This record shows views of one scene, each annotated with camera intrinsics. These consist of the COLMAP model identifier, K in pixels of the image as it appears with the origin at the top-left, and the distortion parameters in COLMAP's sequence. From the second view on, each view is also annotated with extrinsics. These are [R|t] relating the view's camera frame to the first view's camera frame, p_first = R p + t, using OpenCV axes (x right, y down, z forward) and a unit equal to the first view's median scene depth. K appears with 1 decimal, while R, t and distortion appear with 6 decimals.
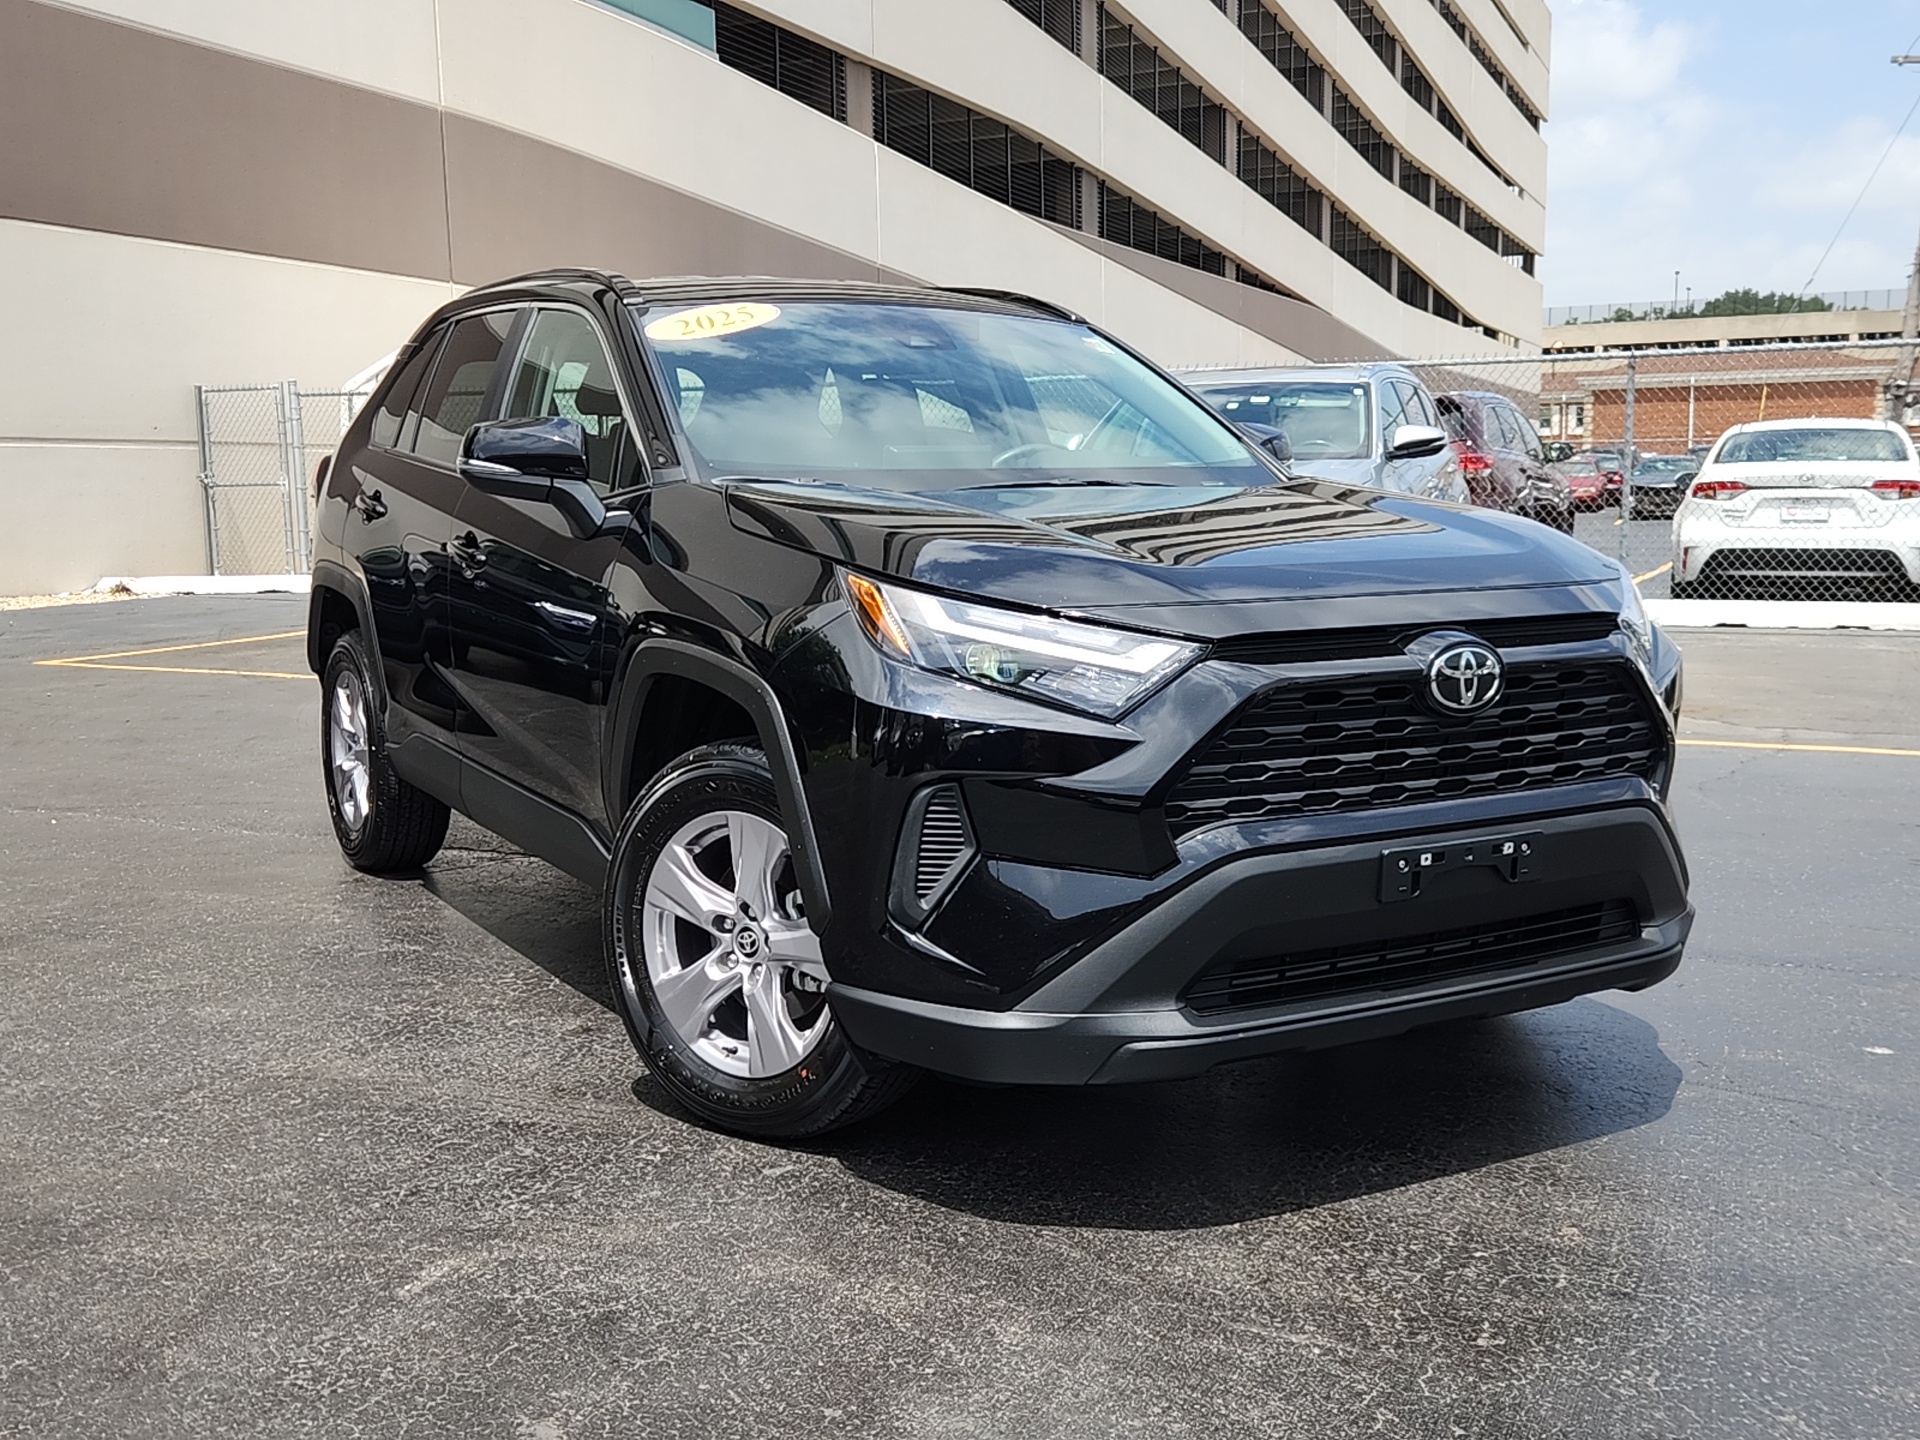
lens RADIAL K [[2048.6, 0, 960.0], [0, 2048.6, 720.0], [0, 0, 1]] dist [0.073425, -0.112520]
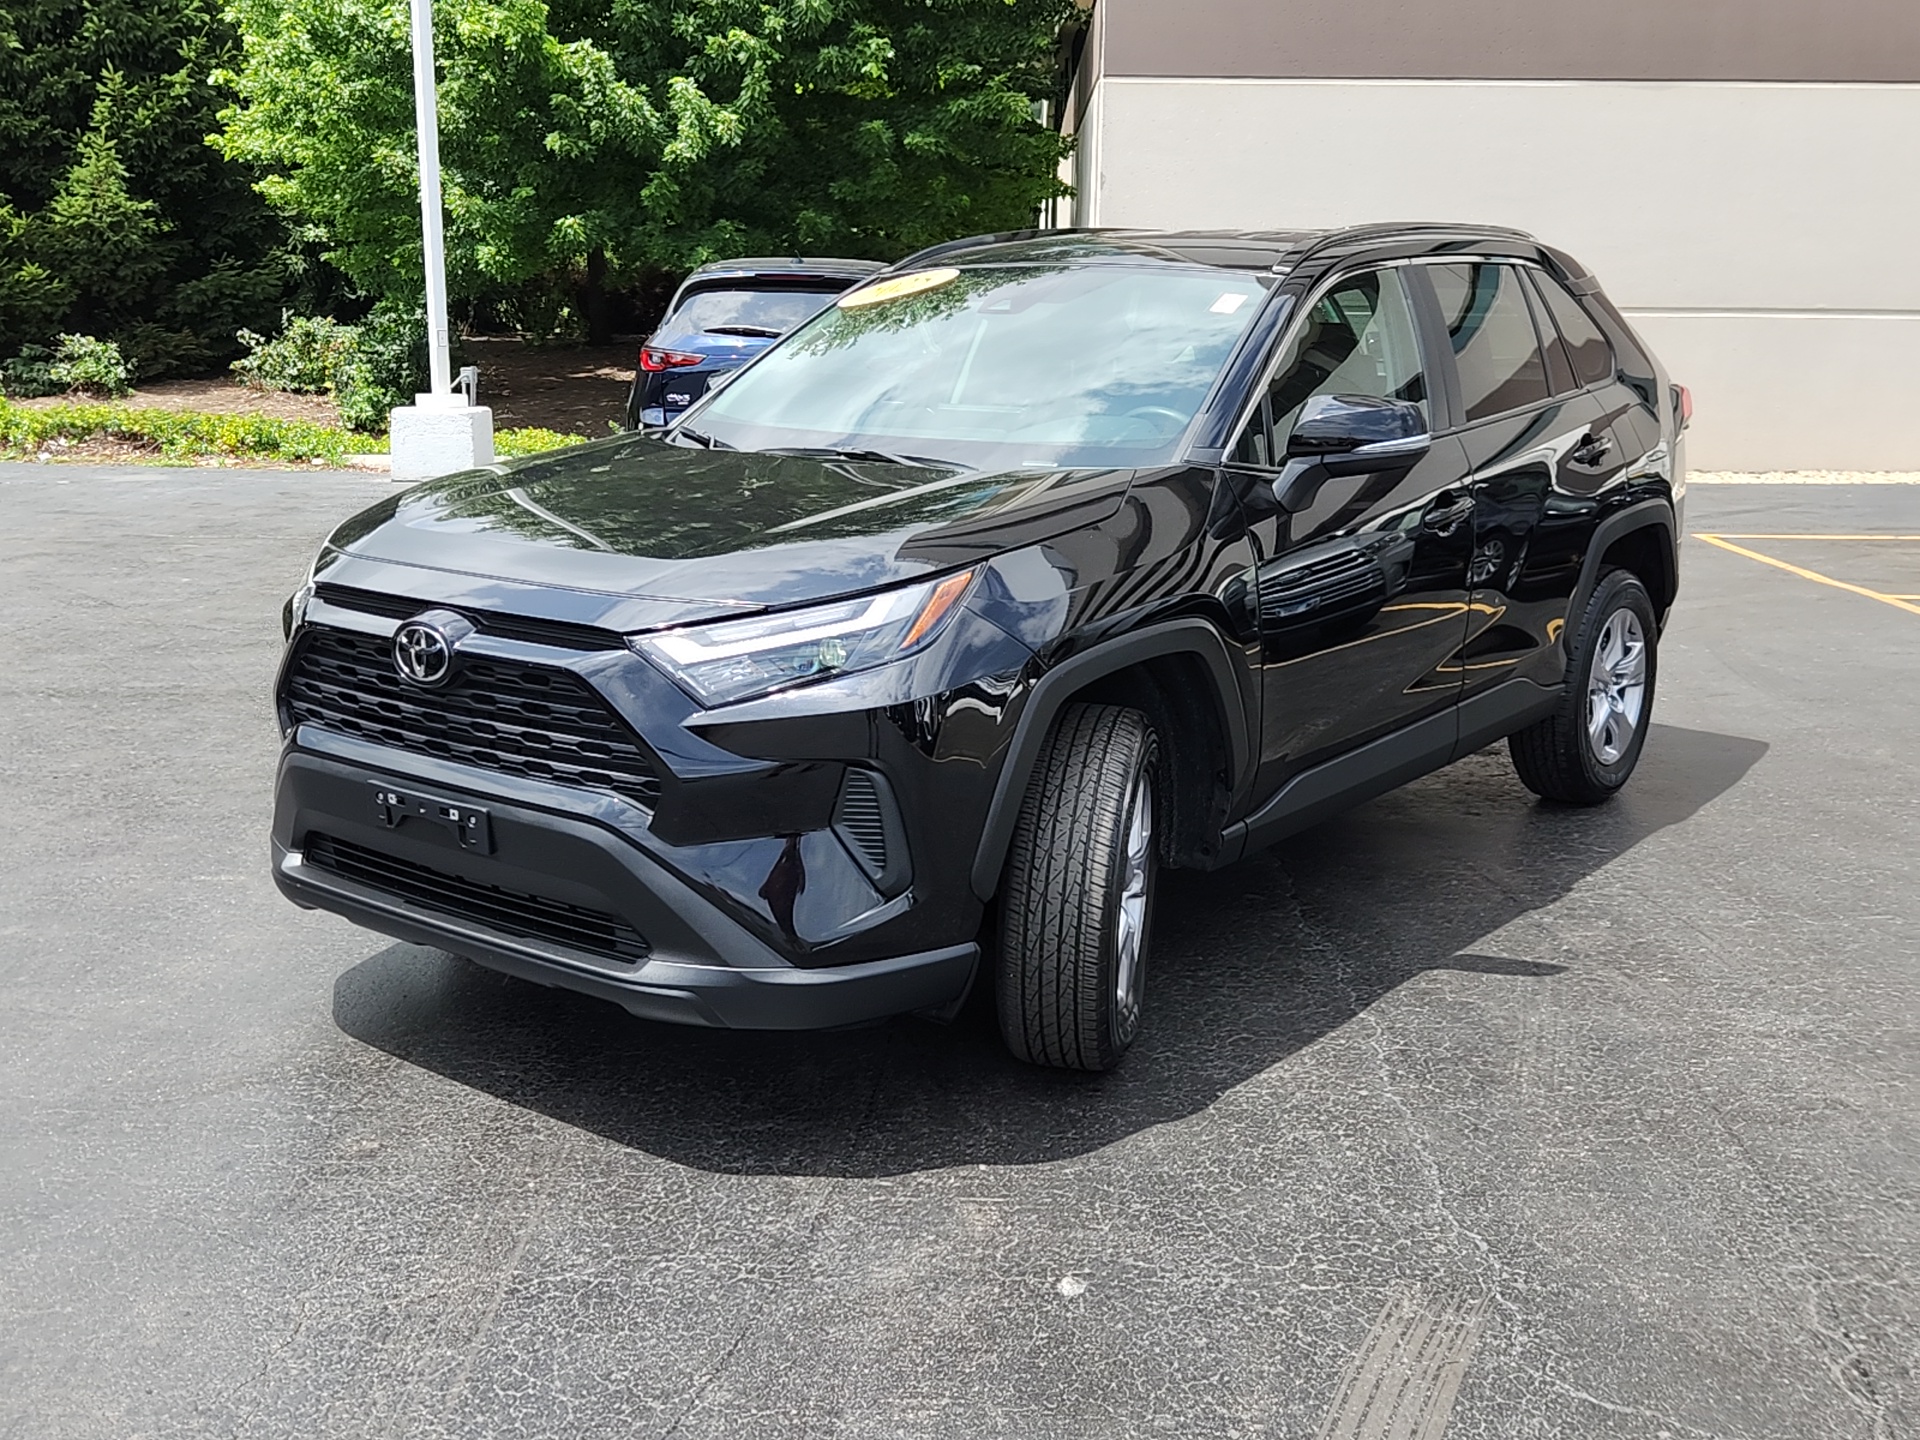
lens RADIAL K [[2048.6, 0, 960.0], [0, 2048.6, 720.0], [0, 0, 1]] dist [0.073425, -0.112520]
pose [[0.352265, 0.209471, -0.912158, 1.386286], [-0.131796, 0.976022, 0.173240, -0.218433], [0.926574, 0.059192, 0.371425, 0.859403]]
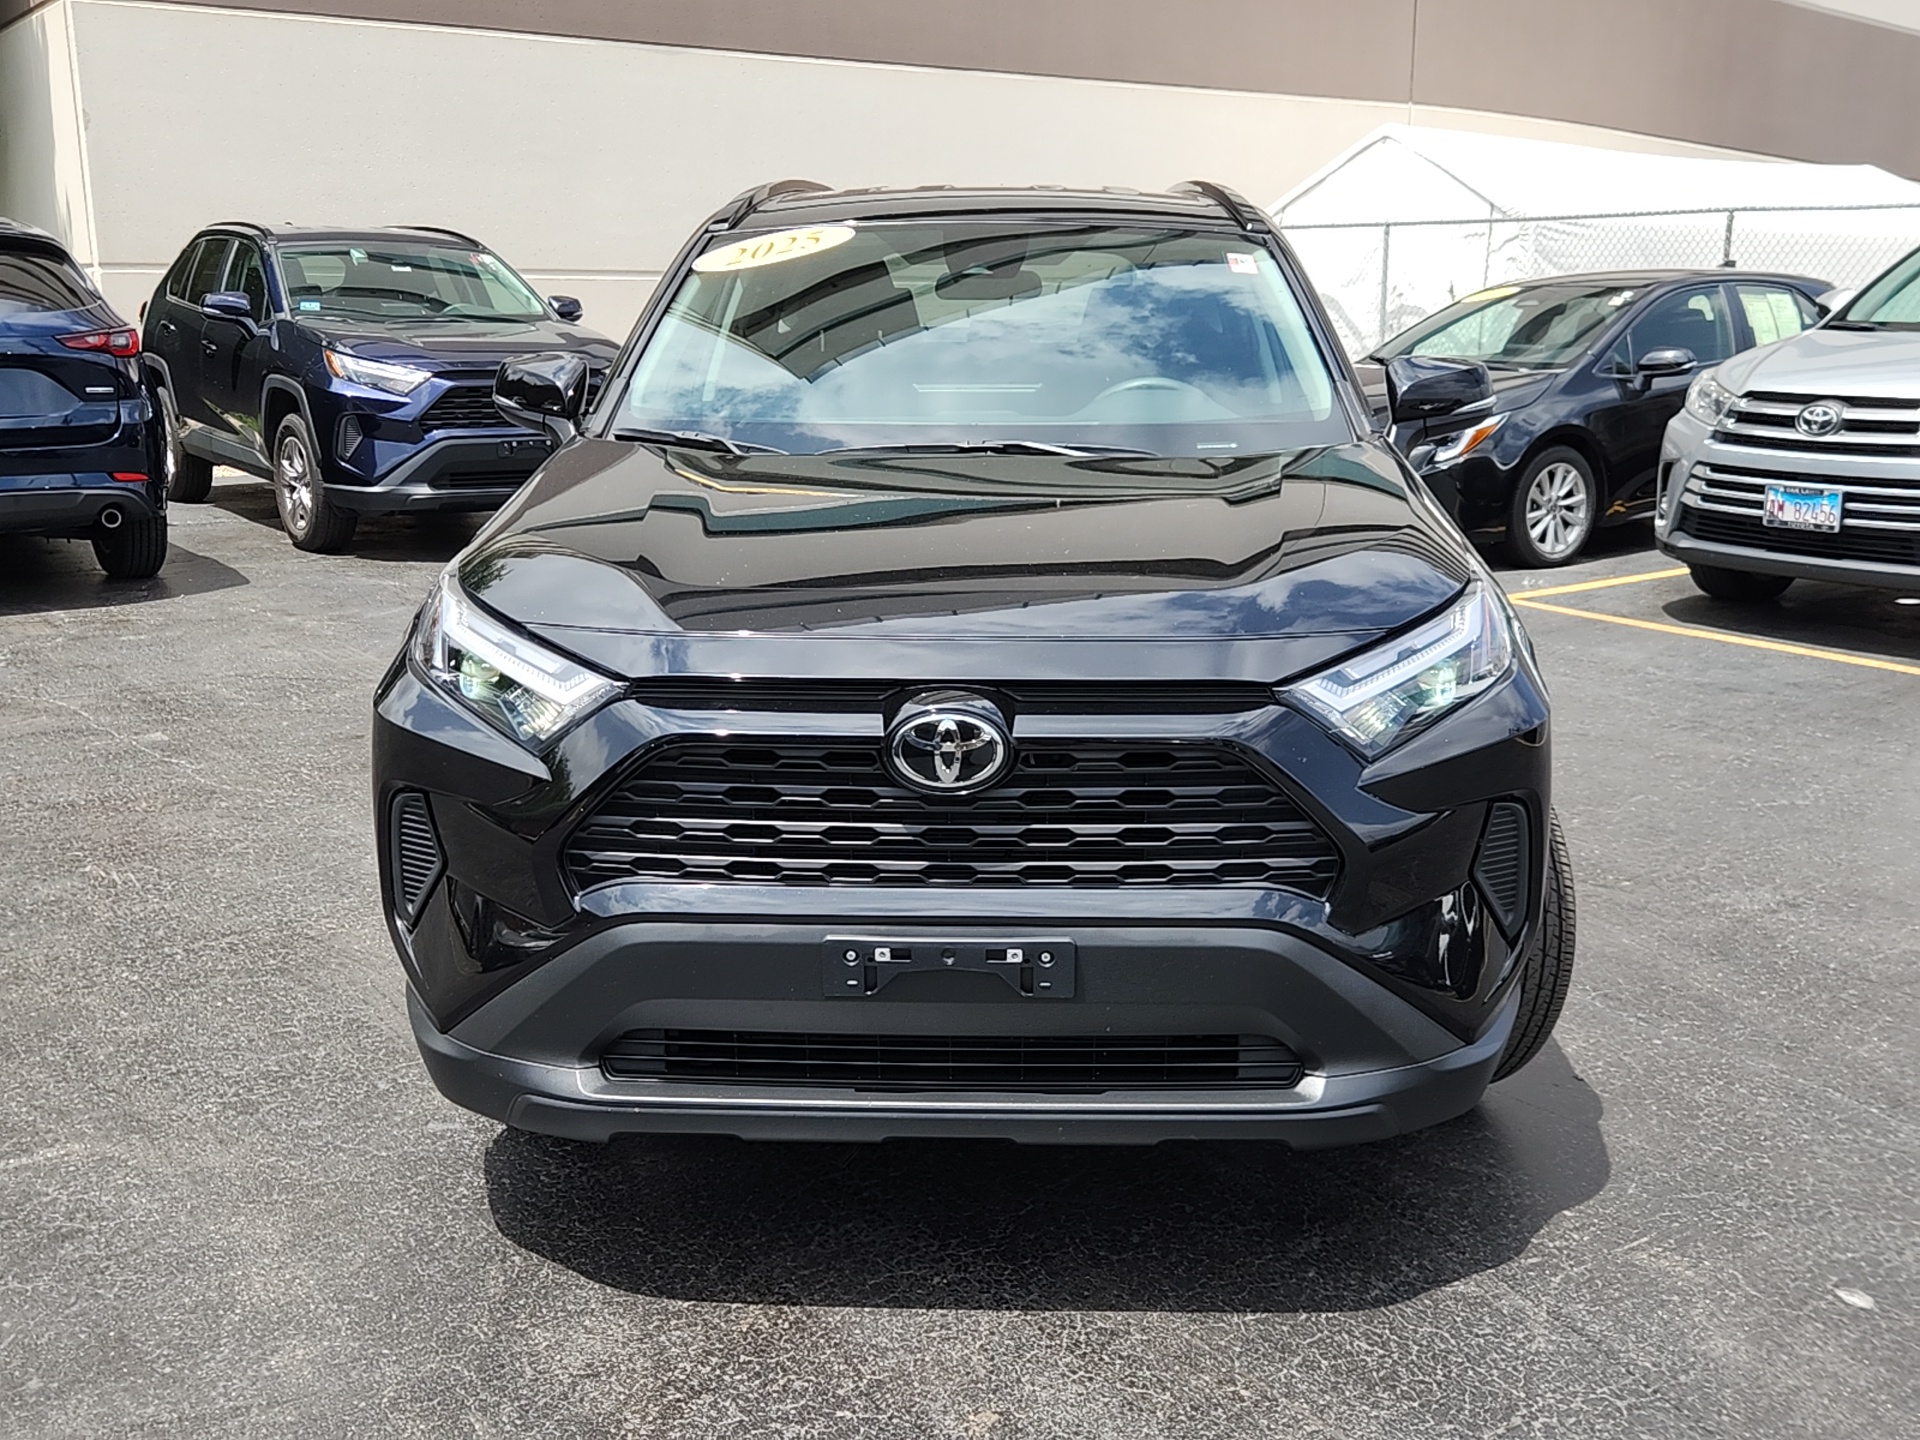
lens RADIAL K [[2048.6, 0, 960.0], [0, 2048.6, 720.0], [0, 0, 1]] dist [0.073425, -0.112520]
pose [[0.840191, 0.126912, -0.527232, 0.689237], [-0.072703, 0.989814, 0.122403, -0.135349], [0.537396, -0.064510, 0.840859, 0.304373]]
